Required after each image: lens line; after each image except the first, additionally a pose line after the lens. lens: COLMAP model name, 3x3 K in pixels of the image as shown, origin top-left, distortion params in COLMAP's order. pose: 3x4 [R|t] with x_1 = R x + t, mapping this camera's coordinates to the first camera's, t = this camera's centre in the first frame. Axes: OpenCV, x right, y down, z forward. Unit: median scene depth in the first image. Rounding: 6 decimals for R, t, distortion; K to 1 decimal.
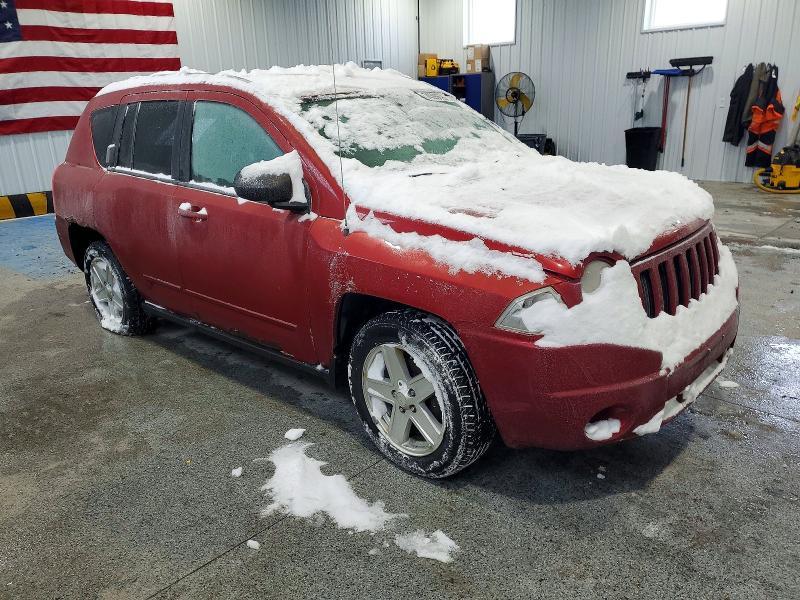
lens RADIAL K [[622.3, 0, 400.0], [0, 622.3, 300.0], [0, 0, 1]] dist [0.014874, 0.009295]
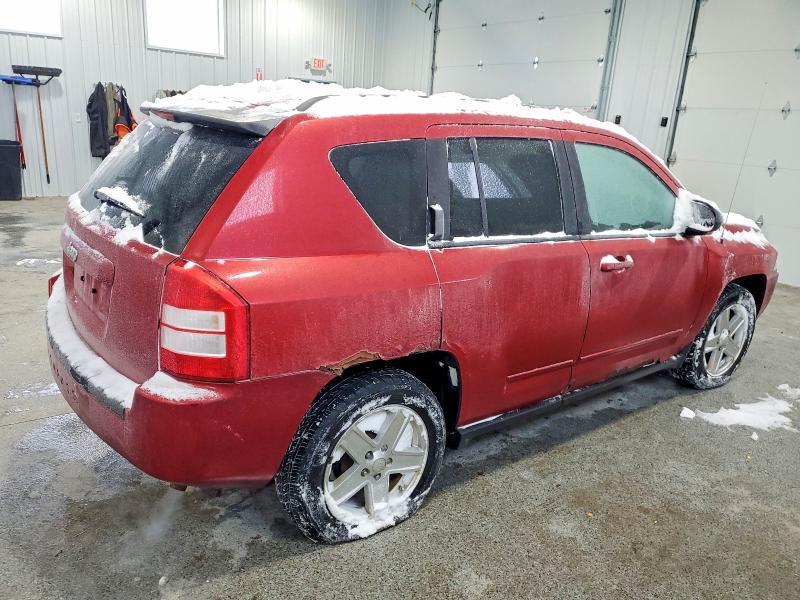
lens RADIAL K [[622.3, 0, 400.0], [0, 622.3, 300.0], [0, 0, 1]] dist [0.014874, 0.009295]
pose [[0.189551, -0.238325, 0.952508, -1.076293], [0.243007, 0.951302, 0.189664, -0.286837], [-0.951324, 0.195515, 0.238235, 0.917896]]
